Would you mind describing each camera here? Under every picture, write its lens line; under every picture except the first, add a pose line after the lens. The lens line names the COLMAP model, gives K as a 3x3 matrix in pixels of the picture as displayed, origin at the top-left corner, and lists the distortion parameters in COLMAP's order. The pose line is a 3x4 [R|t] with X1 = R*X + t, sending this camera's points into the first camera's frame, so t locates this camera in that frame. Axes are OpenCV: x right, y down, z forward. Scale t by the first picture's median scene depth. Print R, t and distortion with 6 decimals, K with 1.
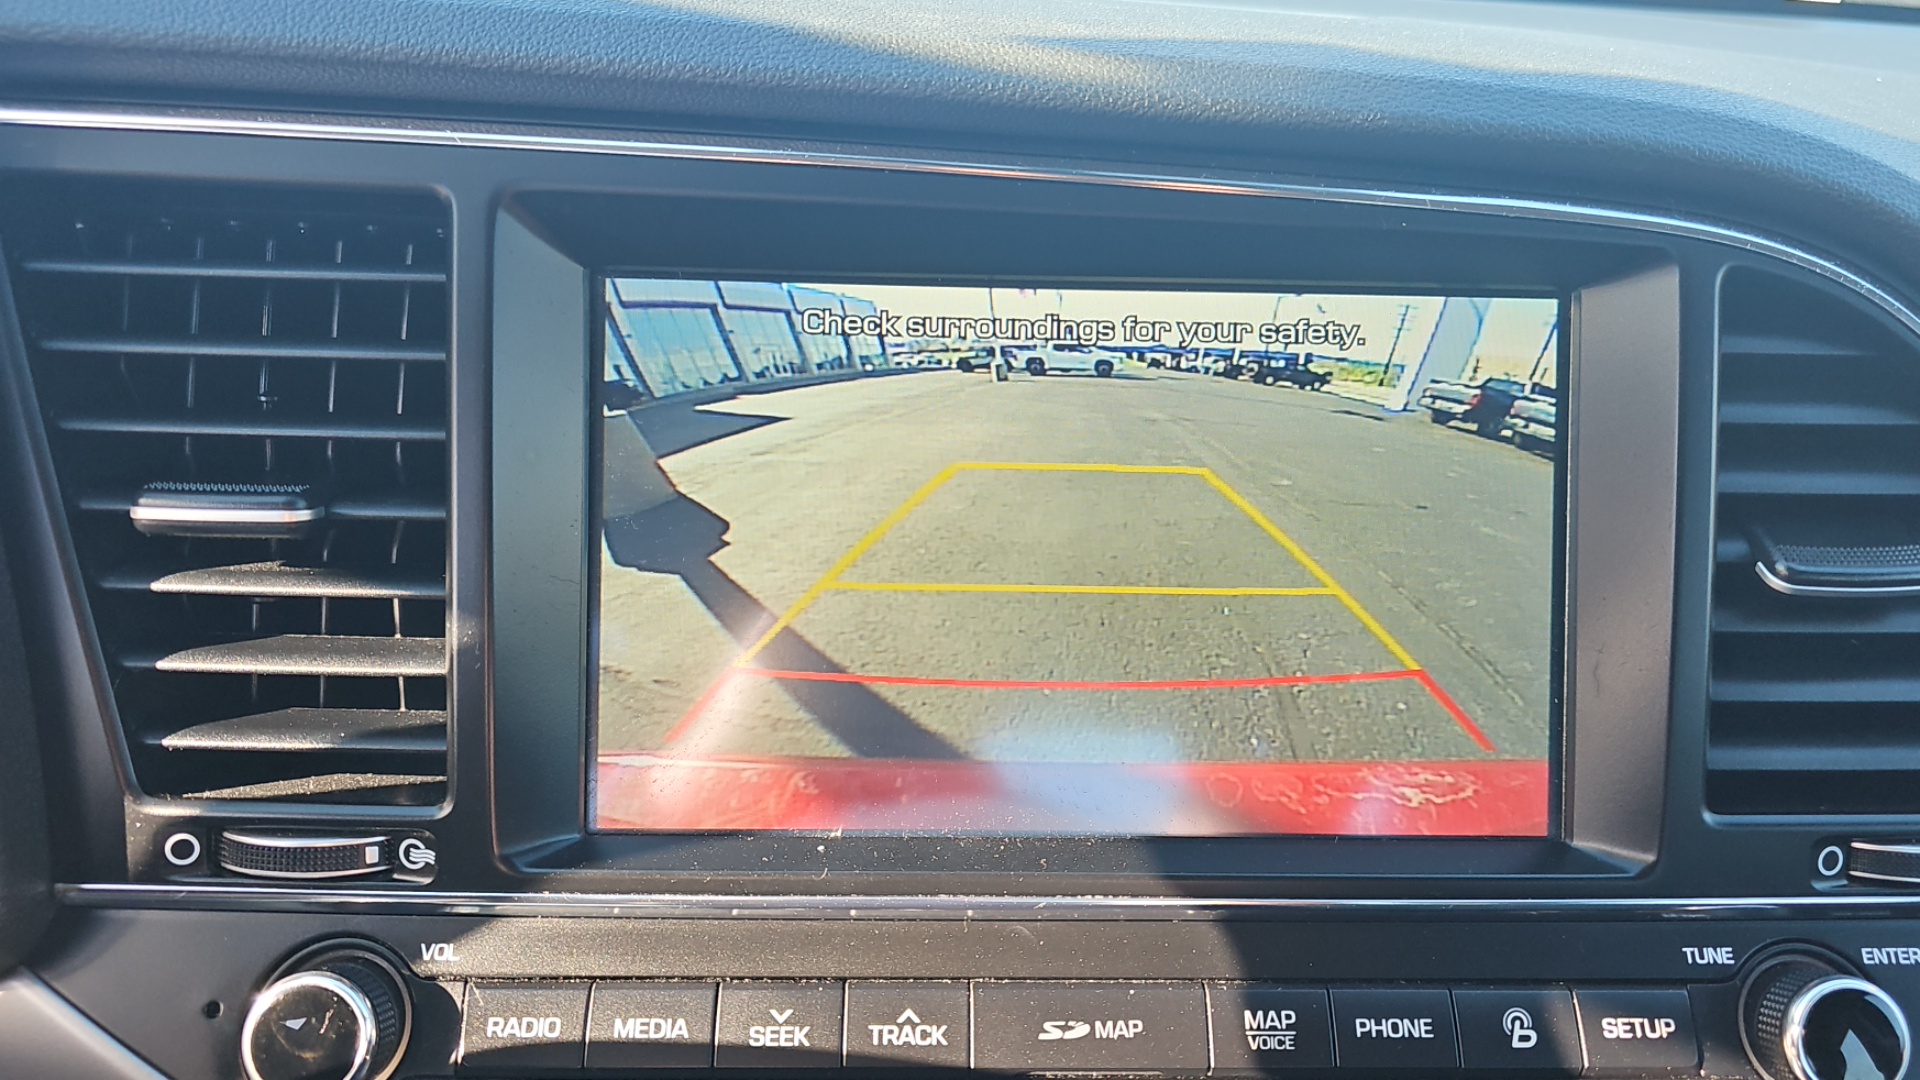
lens RADIAL K [[1407.3, 0, 948.1], [0, 1407.3, 573.6], [0, 0, 1]] dist [0.033647, -0.037093]
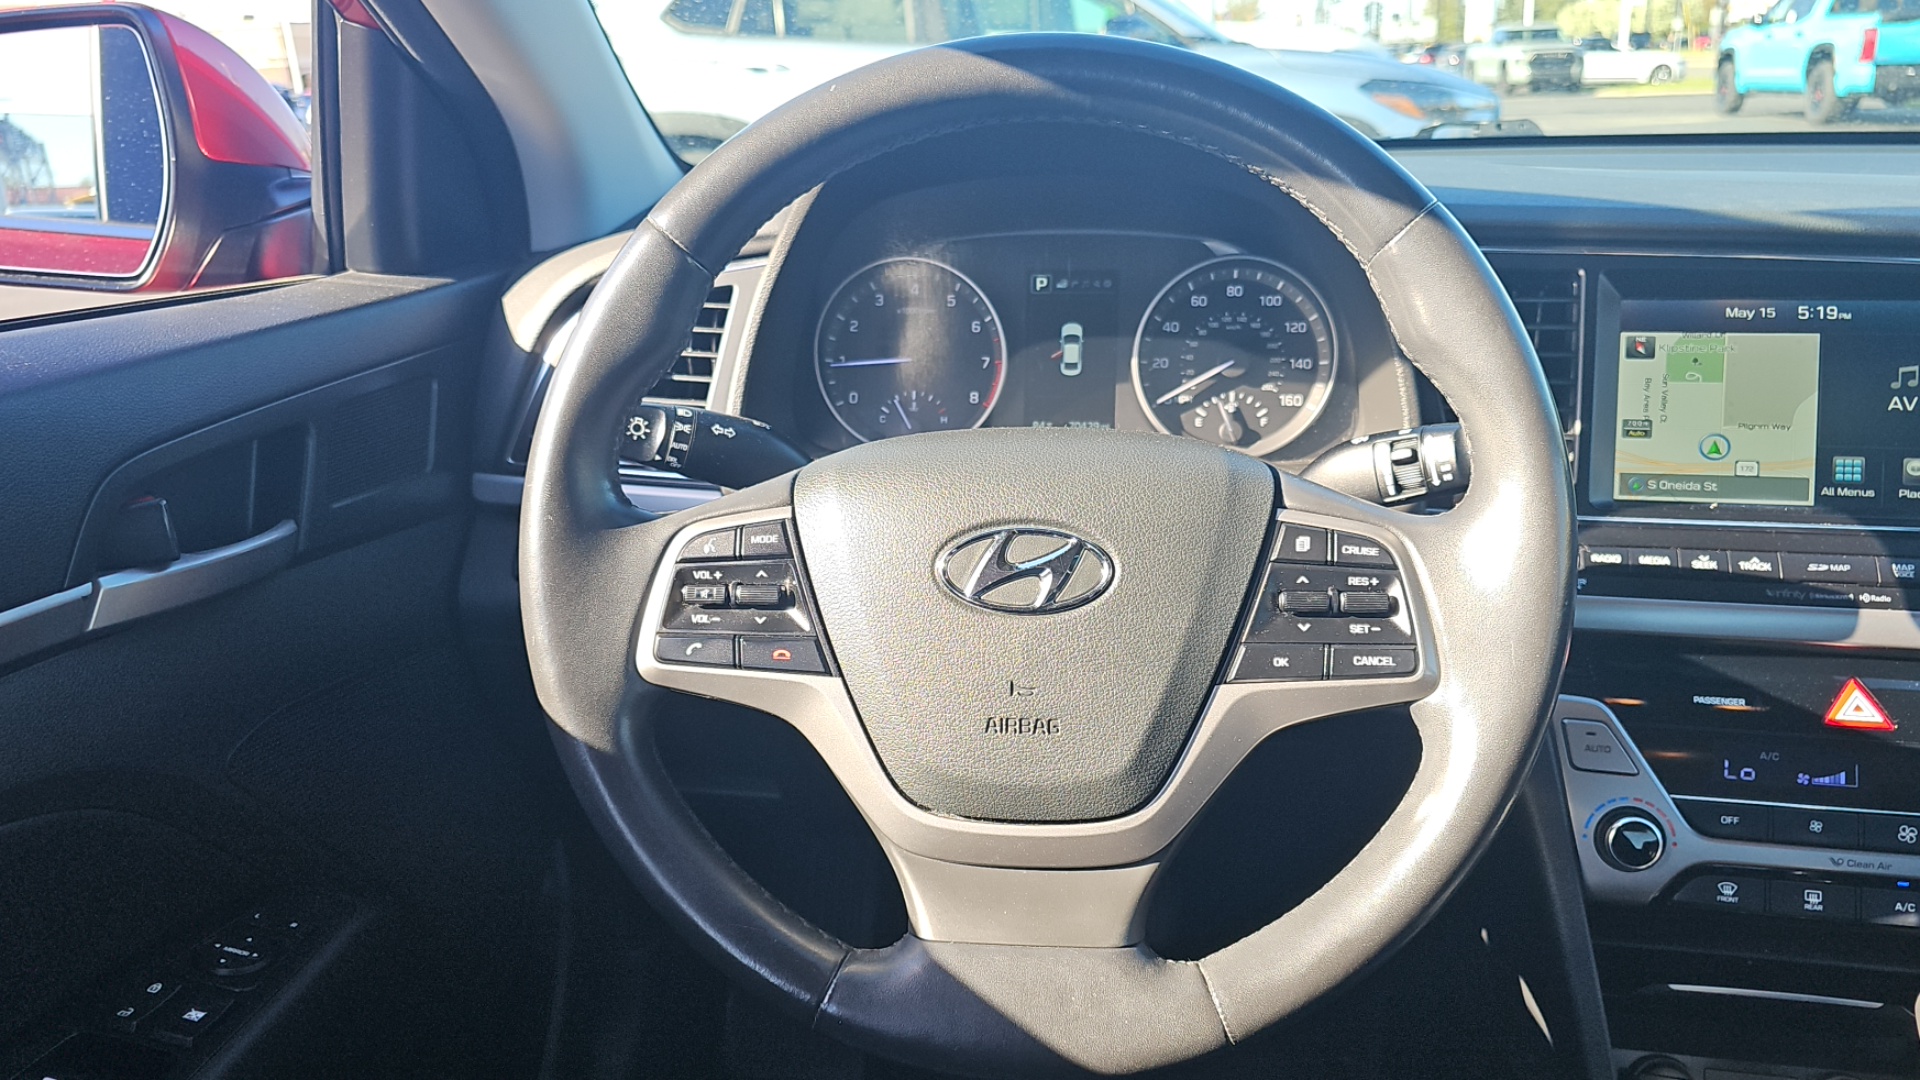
lens RADIAL K [[1407.3, 0, 980.2], [0, 1407.3, 567.6], [0, 0, 1]] dist [0.033647, -0.037093]
pose [[0.967006, 0.028499, -0.253153, -0.773237], [-0.042481, 0.997849, -0.049934, 0.517683], [0.251186, 0.059041, 0.966137, -2.009012]]
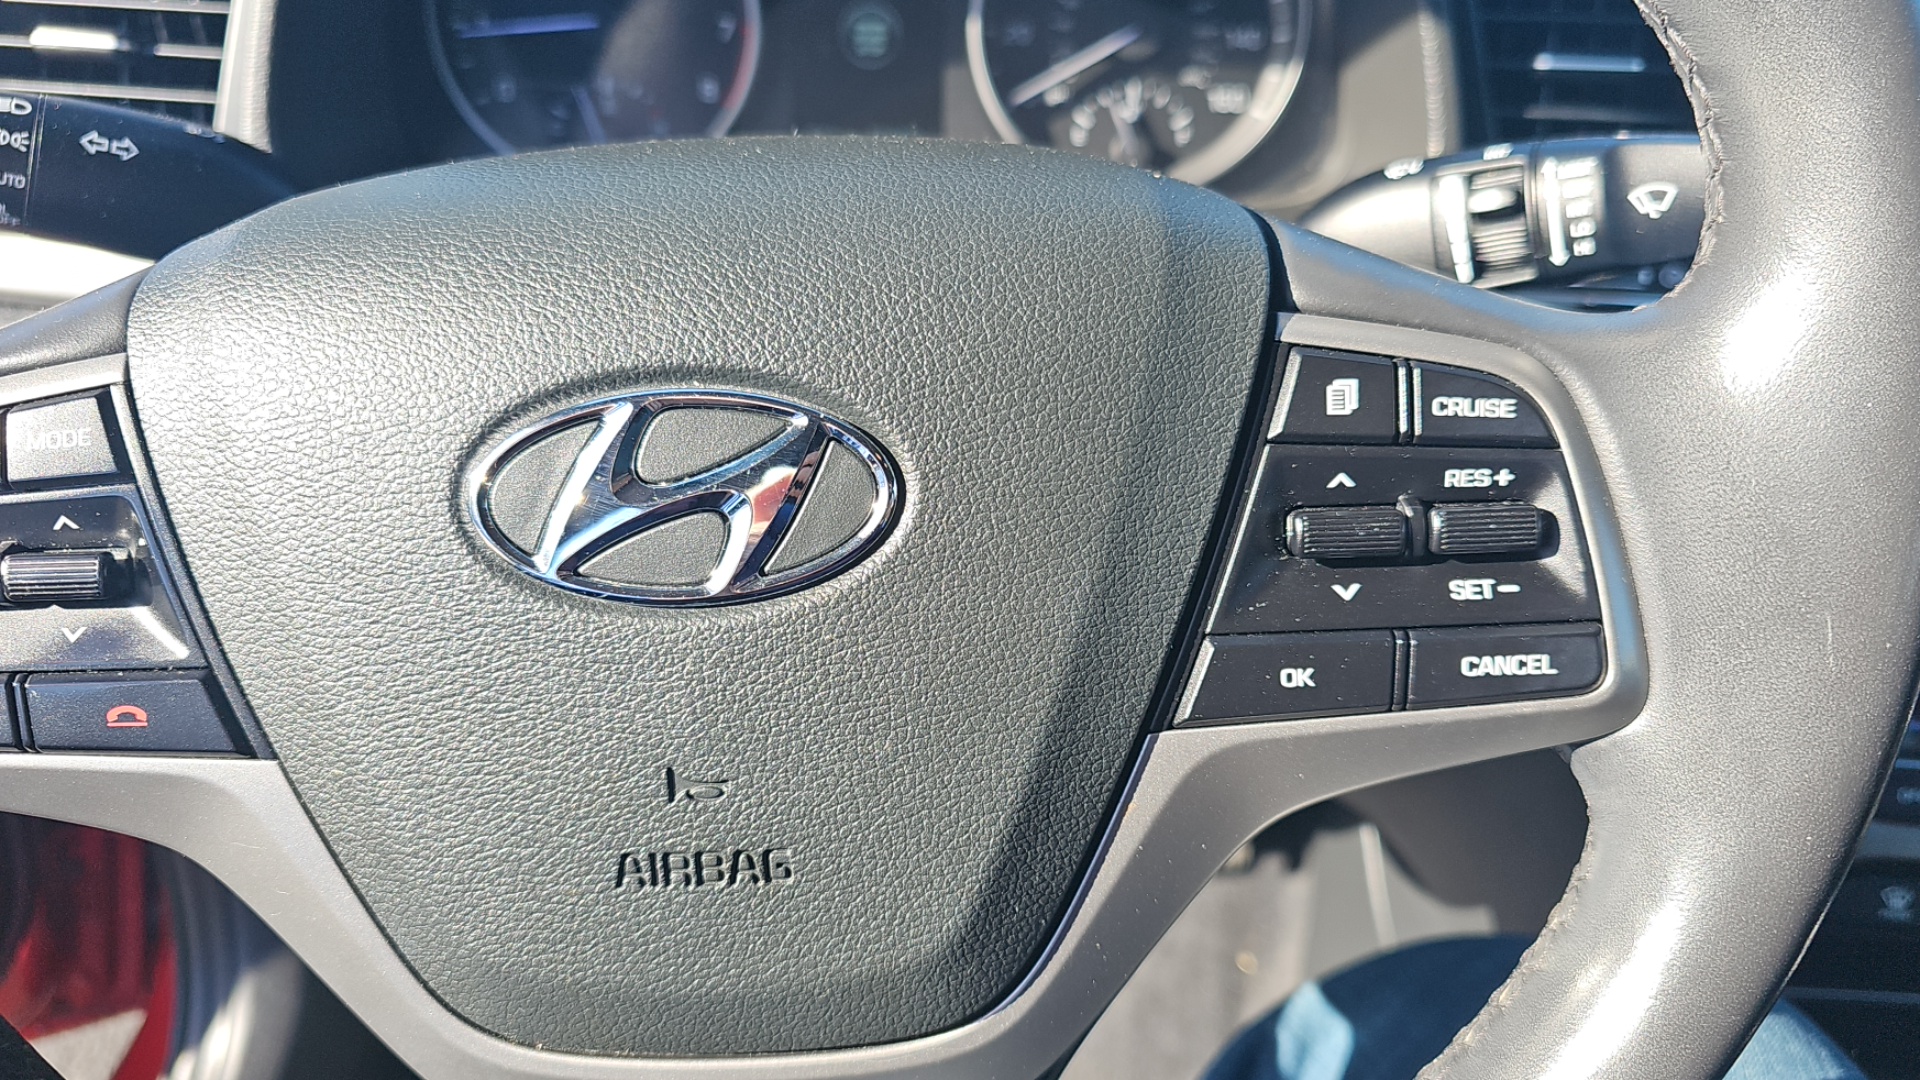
lens RADIAL K [[1407.3, 0, 988.9], [0, 1407.3, 553.9], [0, 0, 1]] dist [0.033647, -0.037093]
pose [[0.986565, 0.014448, -0.162728, -0.908040], [0.005146, 0.992839, 0.119345, 0.356257], [0.163287, -0.118579, 0.979426, -0.850089]]
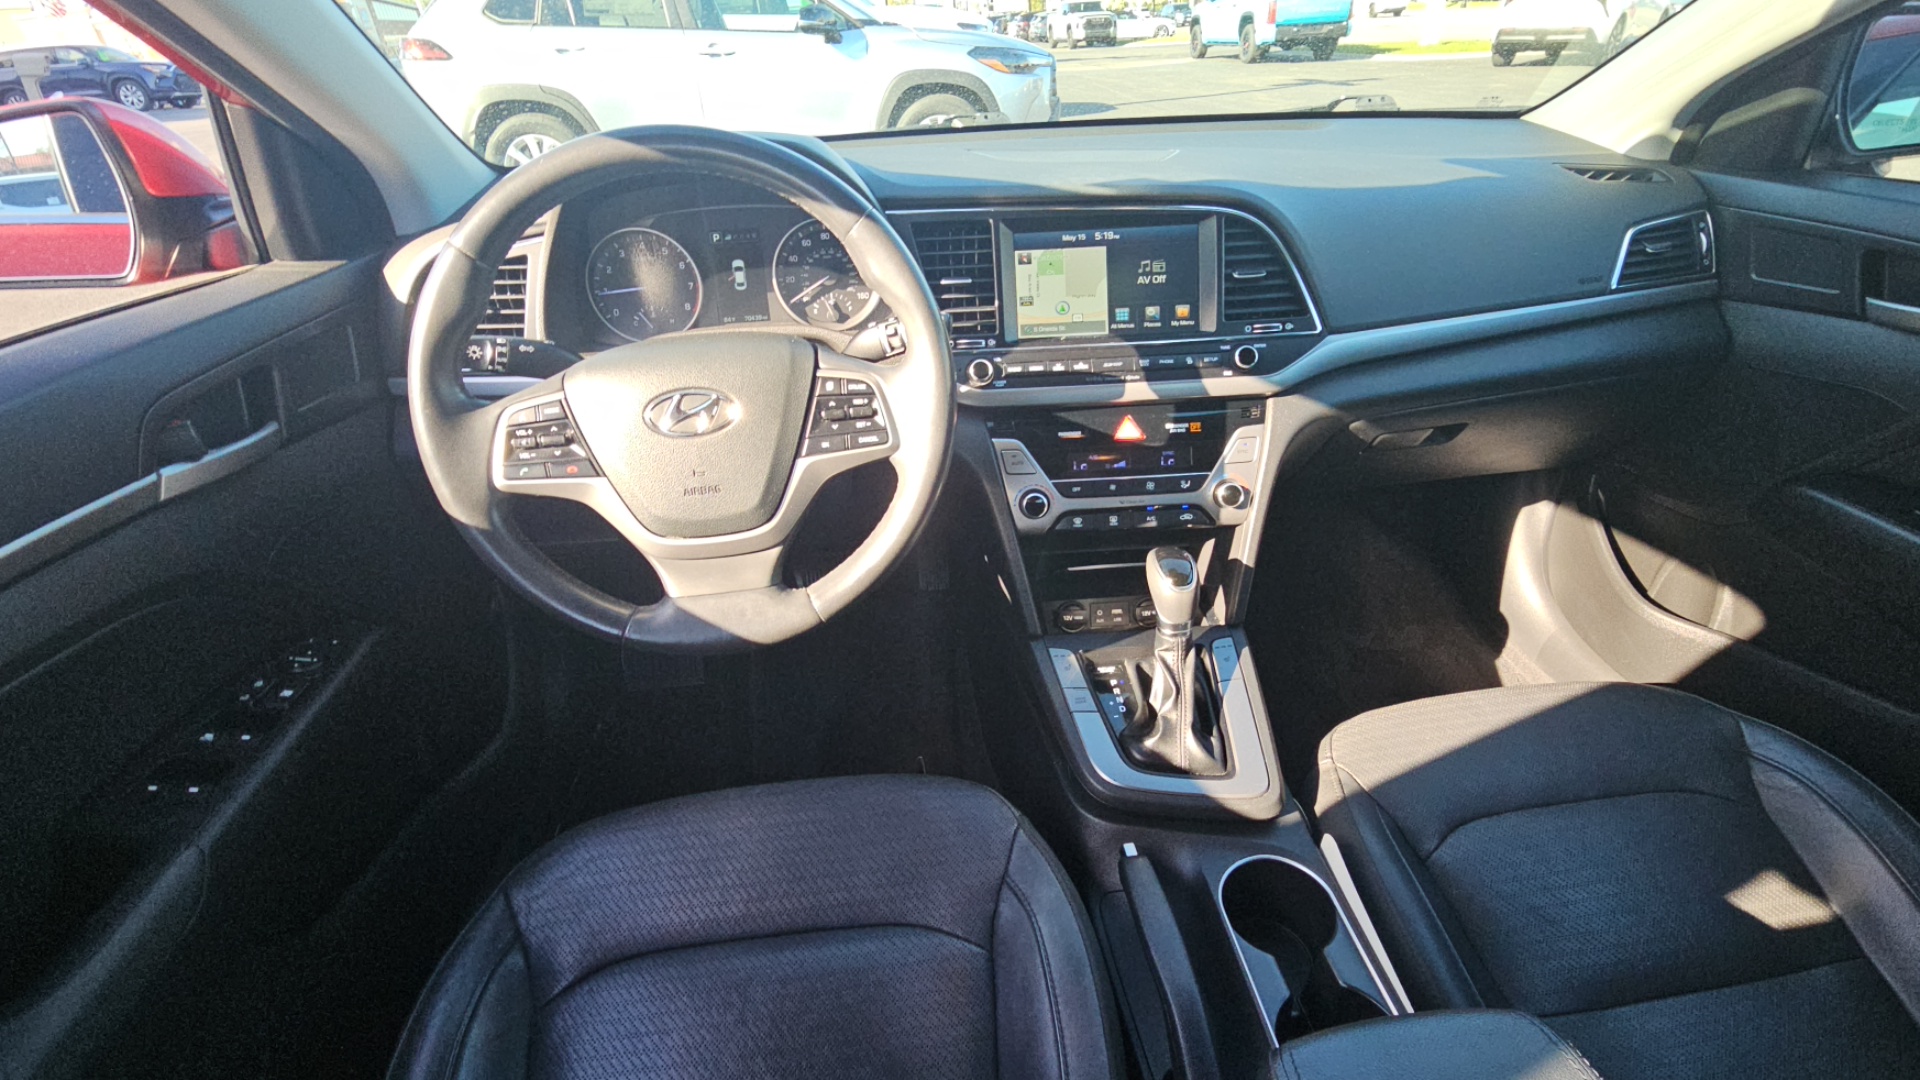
lens RADIAL K [[857.2, 0, 980.7], [0, 857.2, 544.3], [0, 0, 1]] dist [0.004692, -0.006276]
pose [[0.997325, -0.058839, -0.043362, -0.316295], [0.064765, 0.986391, 0.151121, 0.471154], [0.033880, -0.153525, 0.987564, -2.498971]]
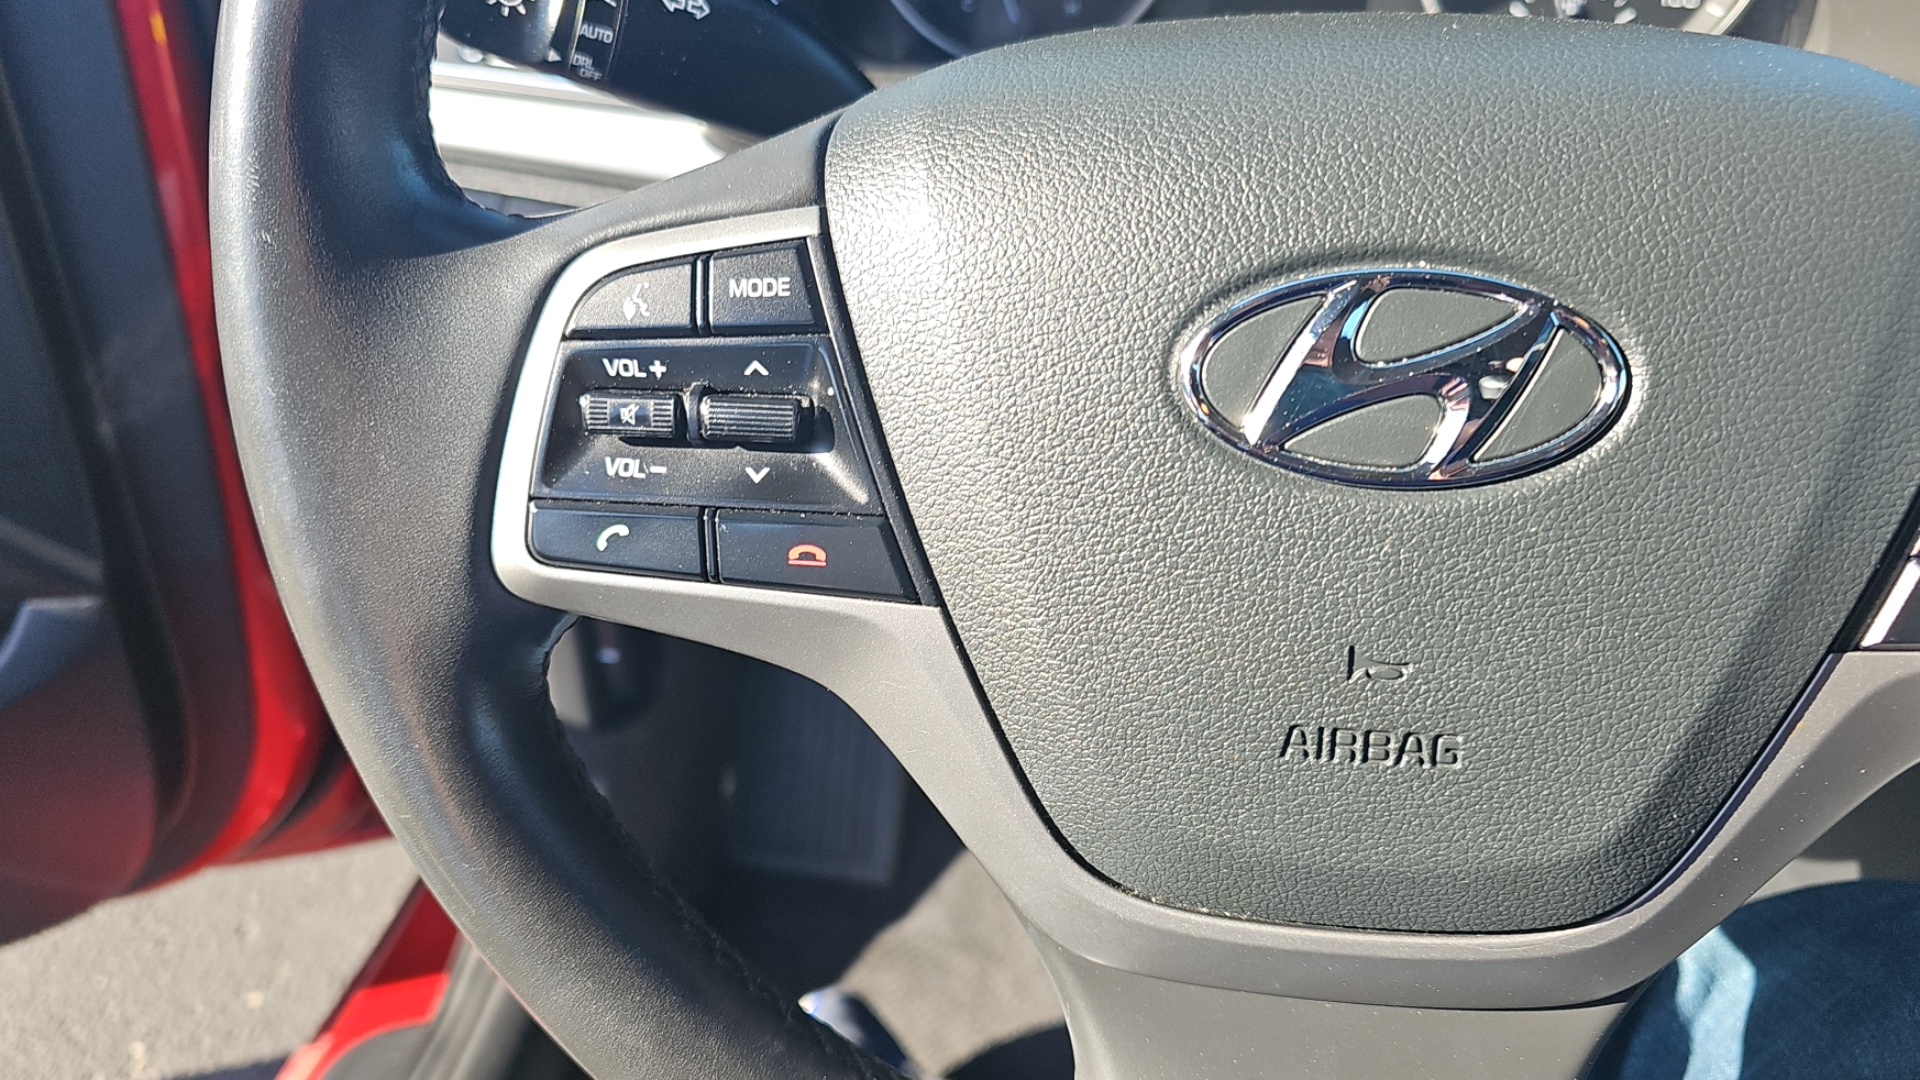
lens RADIAL K [[1407.3, 0, 903.2], [0, 1407.3, 575.4], [0, 0, 1]] dist [0.033647, -0.037093]
pose [[0.958346, 0.103190, -0.266316, -1.260328], [-0.049440, 0.978311, 0.201155, 0.381145], [0.281297, -0.179610, 0.942662, -0.945347]]
